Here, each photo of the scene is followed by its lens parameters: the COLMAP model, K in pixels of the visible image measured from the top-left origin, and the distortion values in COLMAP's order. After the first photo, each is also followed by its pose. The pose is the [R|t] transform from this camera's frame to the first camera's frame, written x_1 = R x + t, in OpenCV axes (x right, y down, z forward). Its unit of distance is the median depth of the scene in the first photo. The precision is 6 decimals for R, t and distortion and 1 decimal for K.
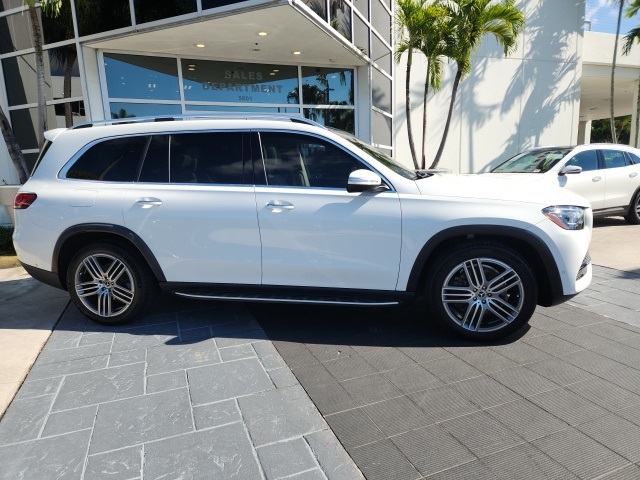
lens RADIAL K [[427.0, 0, 320.0], [0, 427.0, 240.0], [0, 0, 1]] dist [0.075285, -0.060402]
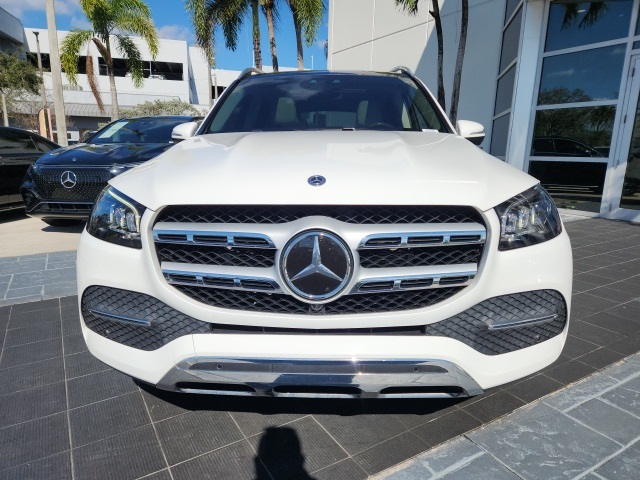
lens RADIAL K [[427.0, 0, 320.0], [0, 427.0, 240.0], [0, 0, 1]] dist [0.075285, -0.060402]
pose [[0.158486, 0.240641, -0.957588, 1.073651], [-0.175305, 0.961295, 0.212558, -0.166410], [0.971674, 0.134183, 0.194537, 1.114660]]
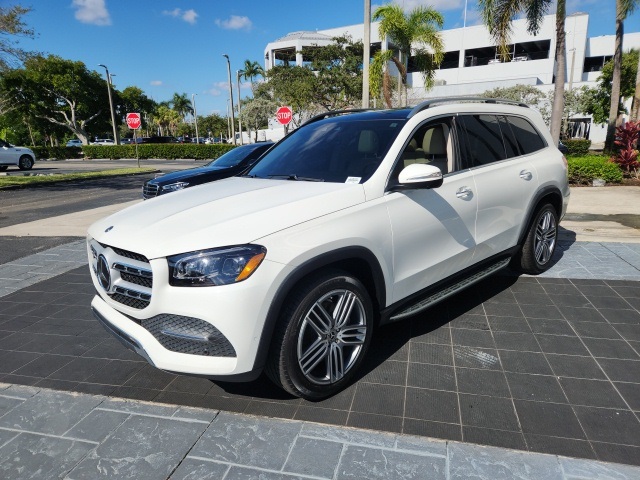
lens RADIAL K [[427.4, 0, 319.2], [0, 427.4, 237.0], [0, 0, 1]] dist [0.073363, -0.059525]
pose [[-0.583920, 0.236309, -0.776657, 1.059965], [-0.081415, 0.934827, 0.345645, -0.416785], [0.807718, 0.265061, -0.526625, 1.898118]]
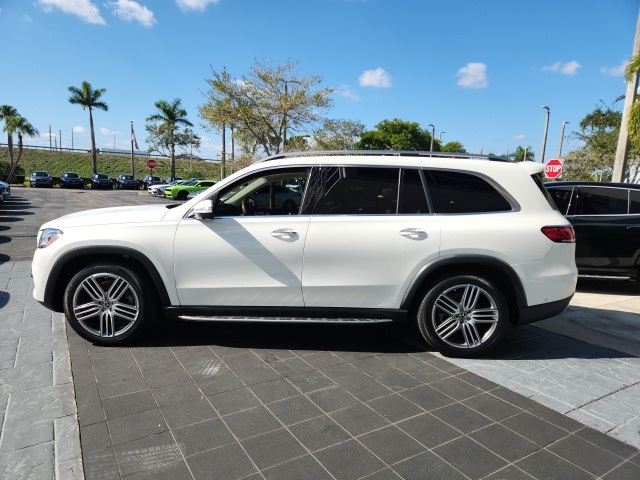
lens RADIAL K [[427.4, 0, 319.2], [0, 427.4, 237.0], [0, 0, 1]] dist [0.073363, -0.059525]
pose [[-0.984247, 0.021632, -0.175472, 0.115982], [-0.028731, 0.959724, 0.279471, -0.497298], [0.174451, 0.280110, -0.943984, 2.707122]]
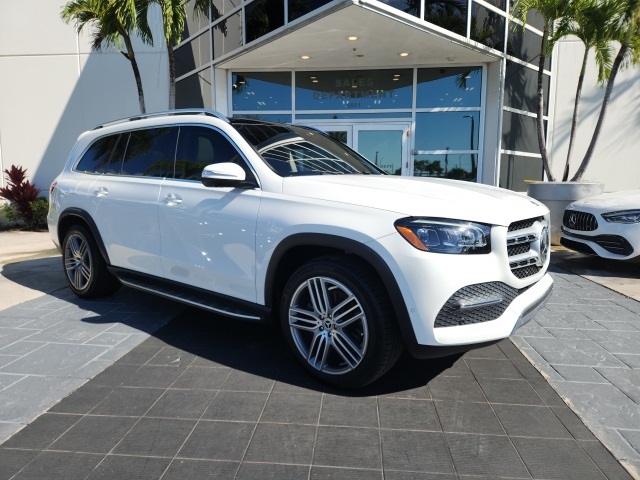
lens RADIAL K [[427.0, 0, 320.2], [0, 427.0, 234.7], [0, 0, 1]] dist [0.066628, -0.059143]
pose [[0.888952, 0.087307, -0.449602, 0.684788], [-0.106025, 0.994225, -0.016567, -0.019961], [0.445559, 0.062396, 0.893076, 0.289056]]
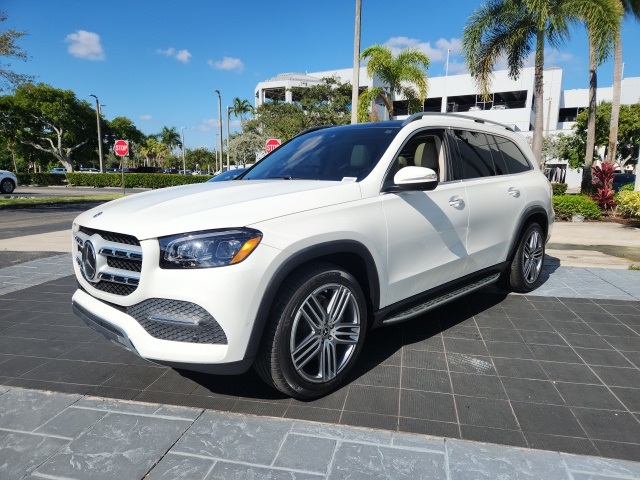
lens RADIAL K [[427.0, 0, 320.0], [0, 427.0, 240.0], [0, 0, 1]] dist [0.075285, -0.060402]
pose [[-0.557764, 0.157901, -0.814841, 1.077439], [-0.118843, 0.956428, 0.266687, -0.335275], [0.821447, 0.245587, -0.514696, 1.894223]]
